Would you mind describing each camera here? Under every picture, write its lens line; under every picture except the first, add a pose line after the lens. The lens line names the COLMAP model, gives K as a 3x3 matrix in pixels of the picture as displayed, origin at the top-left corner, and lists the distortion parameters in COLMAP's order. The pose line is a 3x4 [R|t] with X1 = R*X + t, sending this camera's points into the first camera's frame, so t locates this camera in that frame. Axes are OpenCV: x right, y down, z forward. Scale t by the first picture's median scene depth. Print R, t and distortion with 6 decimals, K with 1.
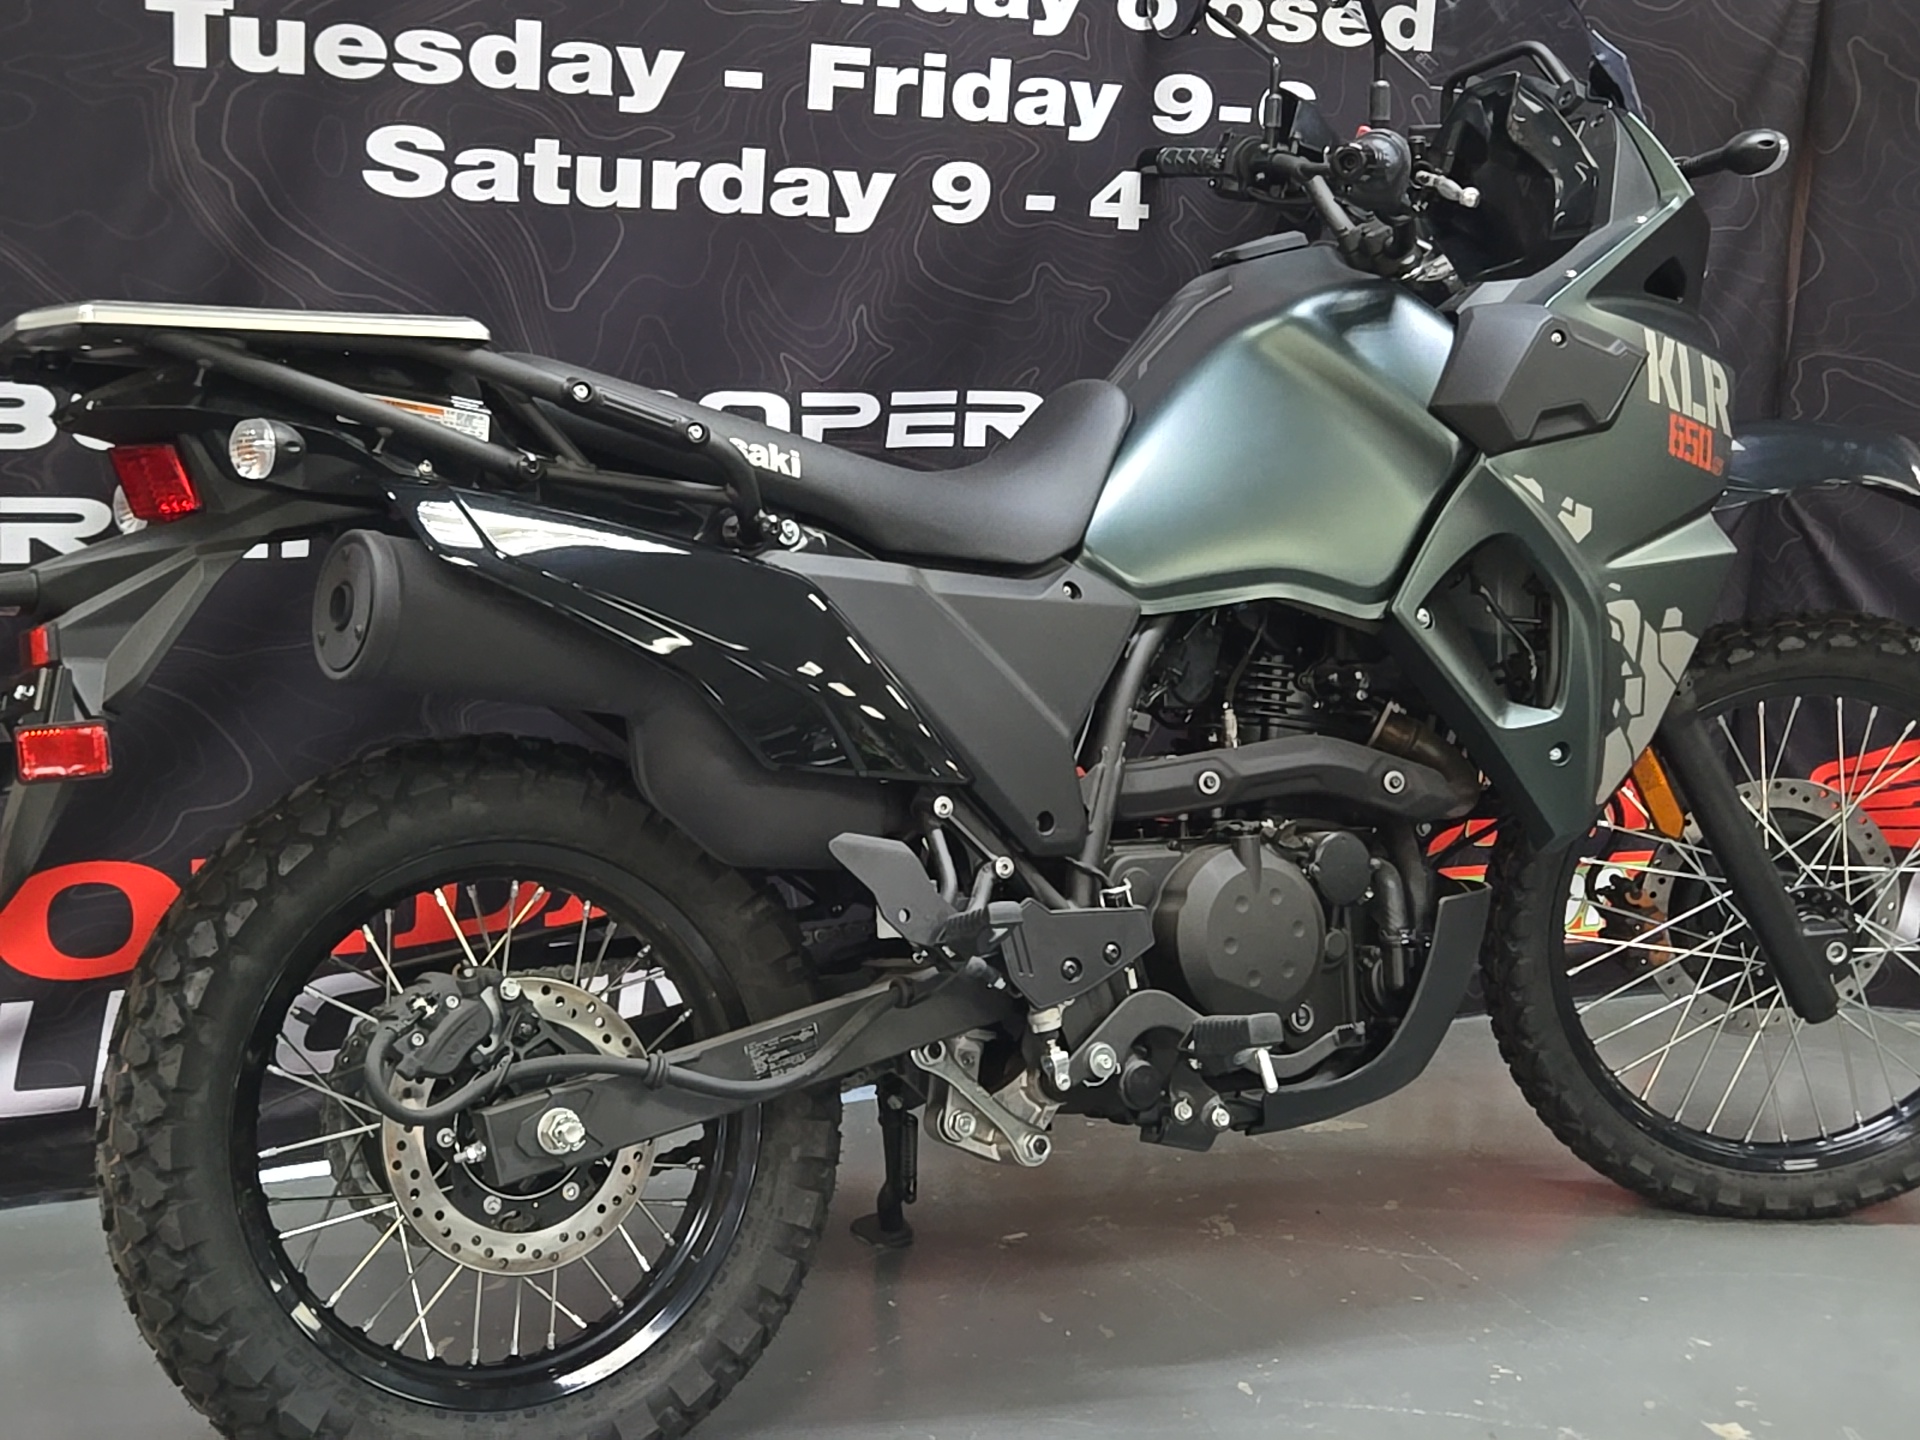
lens RADIAL K [[2763.8, 0, 960.0], [0, 2763.8, 720.0], [0, 0, 1]] dist [0.068575, 0.030603]
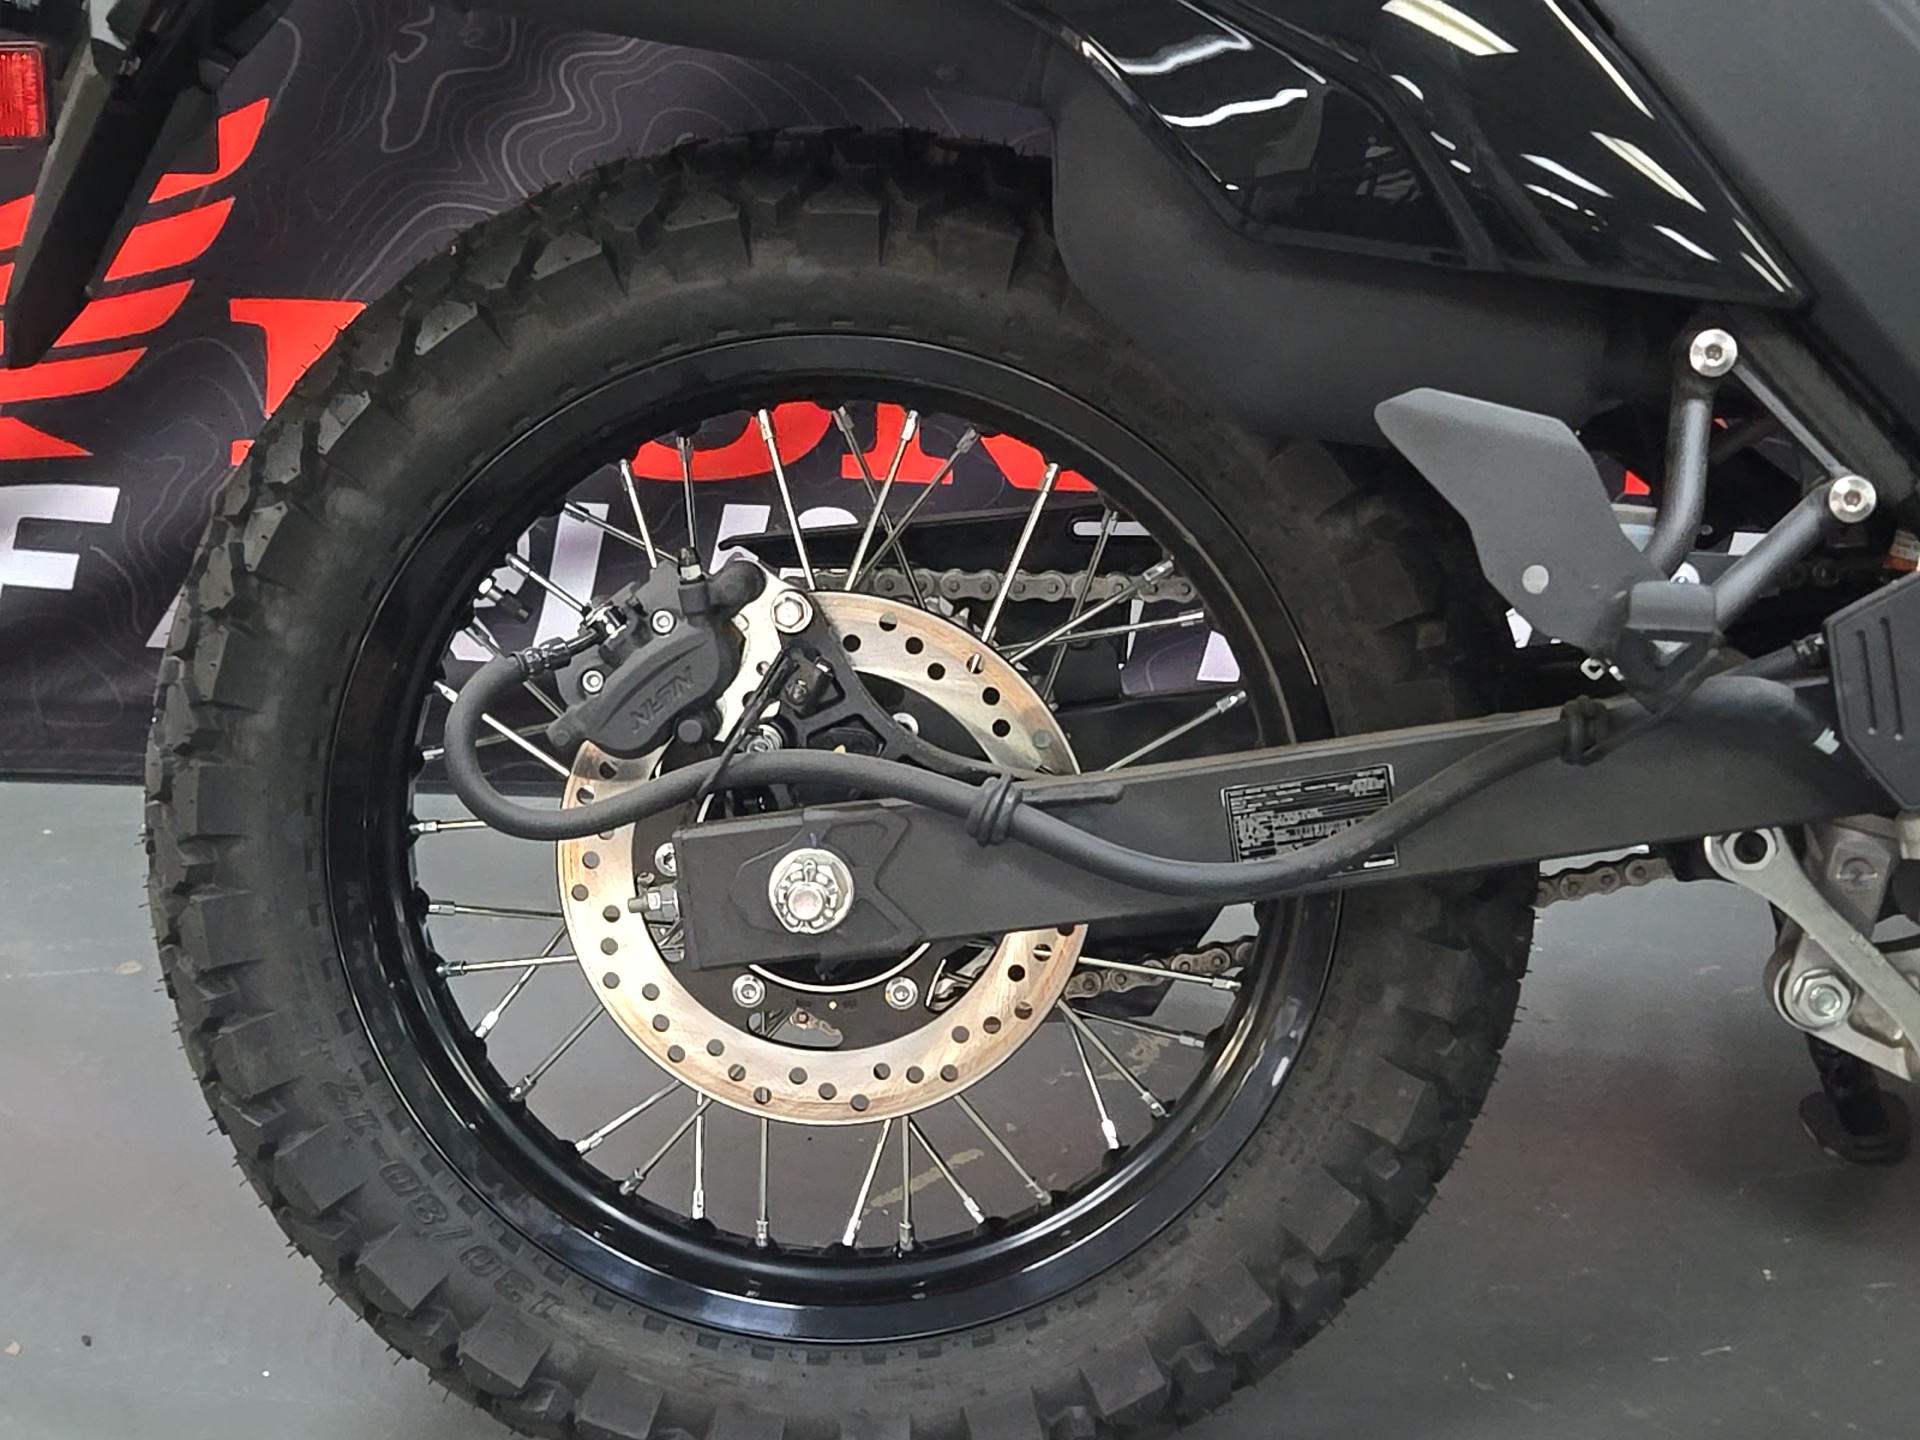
lens RADIAL K [[3272.1, 0, 915.0], [0, 3272.1, 719.6], [0, 0, 1]] dist [0.134021, -0.204508]
pose [[0.823251, 0.164276, -0.543388, 0.176545], [-0.066384, 0.978505, 0.195245, -0.006821], [0.563782, -0.124663, 0.816461, 0.425796]]
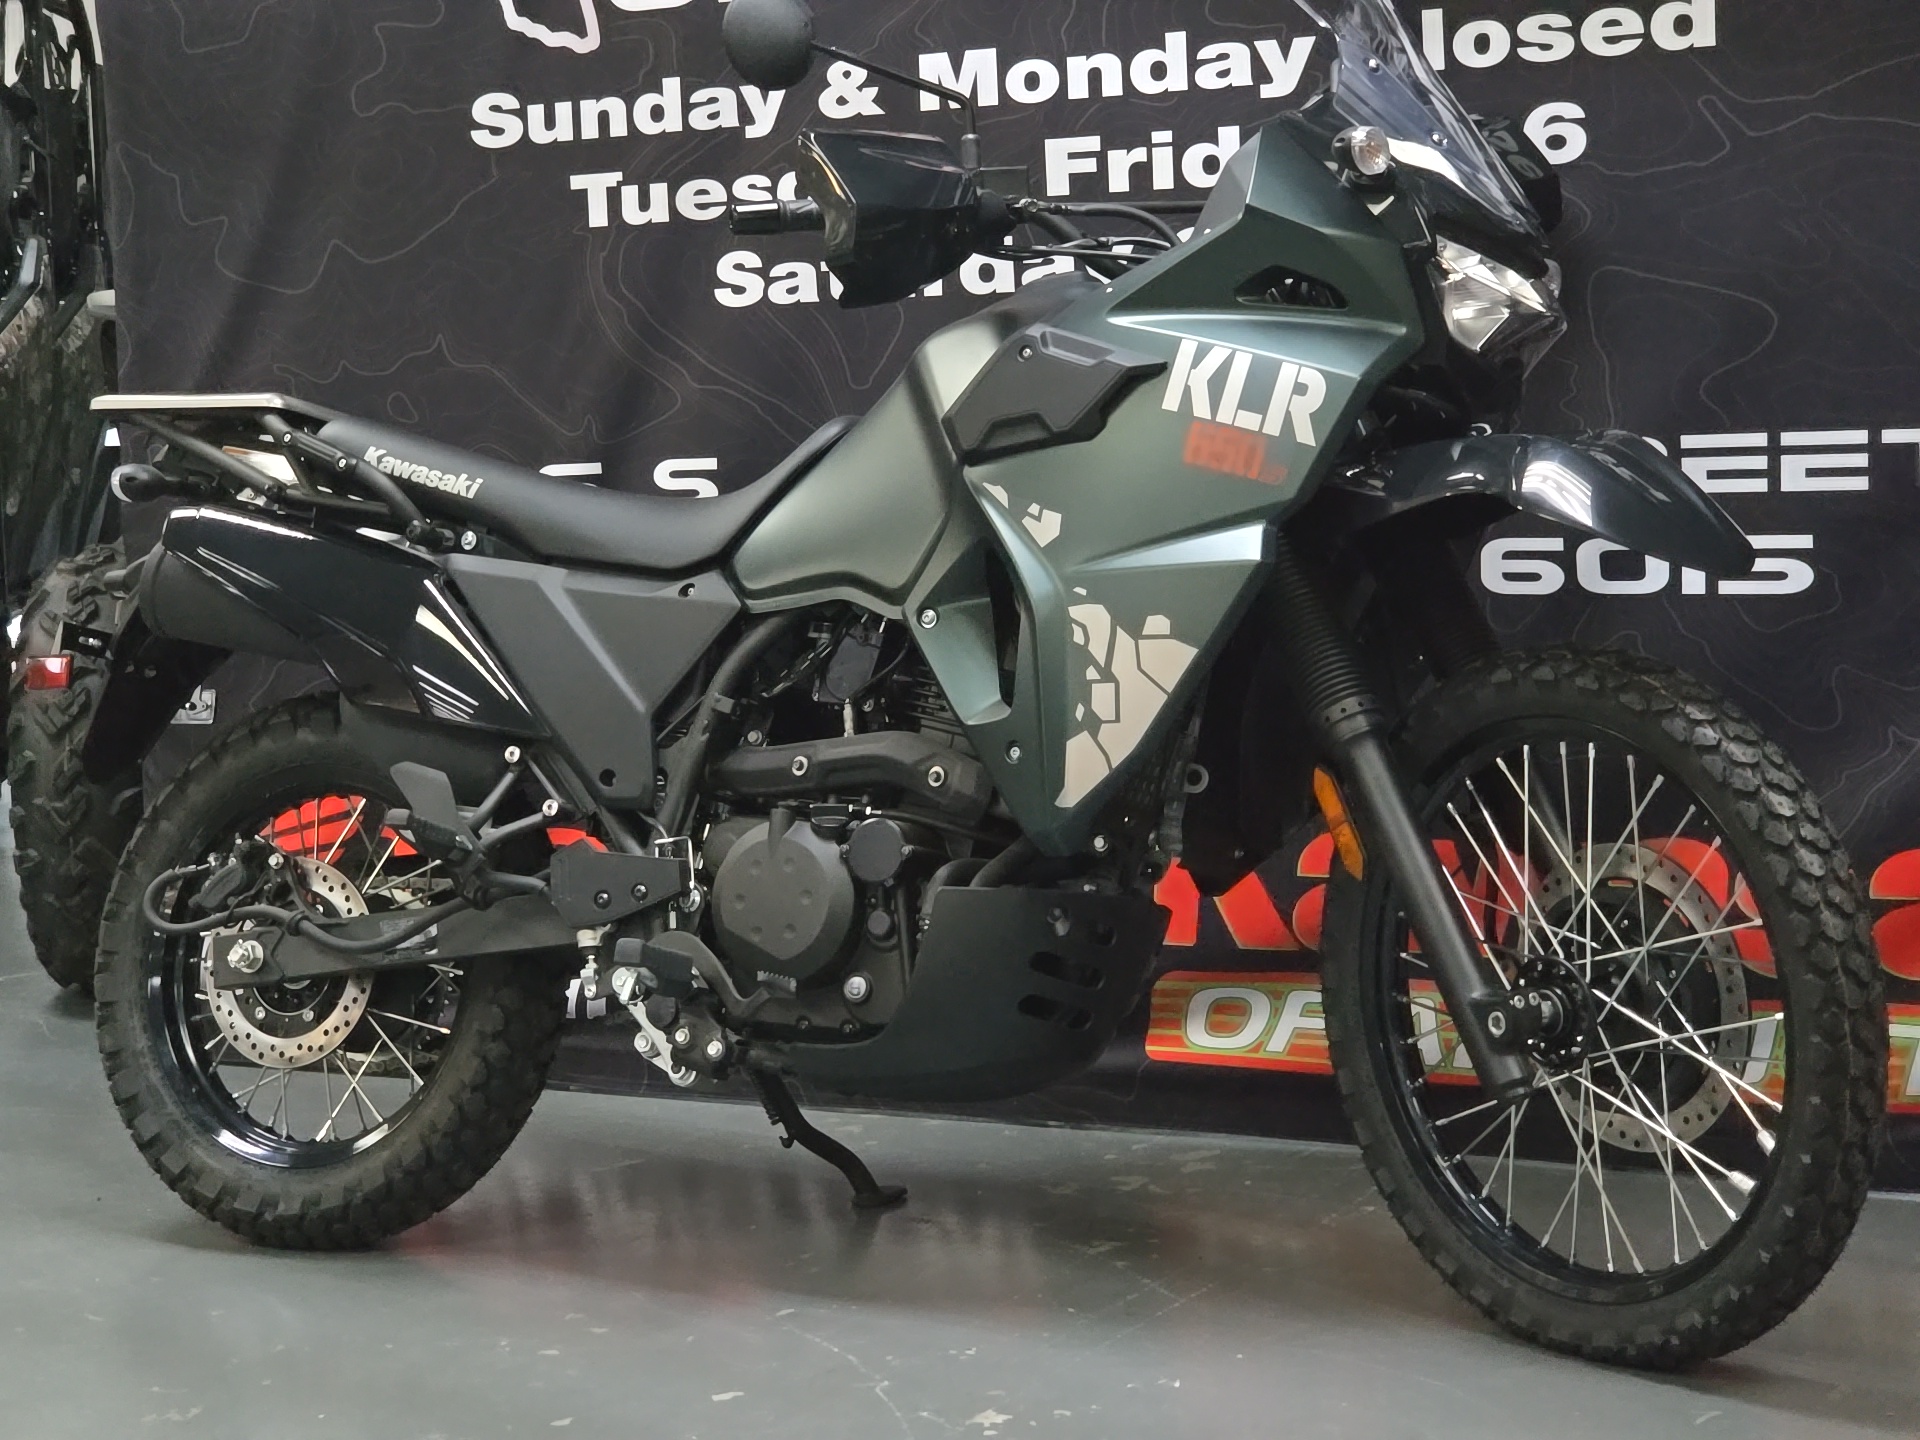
lens RADIAL K [[3765.0, 0, 960.0], [0, 3765.0, 720.0], [0, 0, 1]] dist [-0.499017, 6.652401]
pose [[0.508272, 0.013451, -0.861092, 1.423658], [-0.096928, 0.994418, -0.041679, 0.061151], [0.855725, 0.104648, 0.506738, 0.281757]]
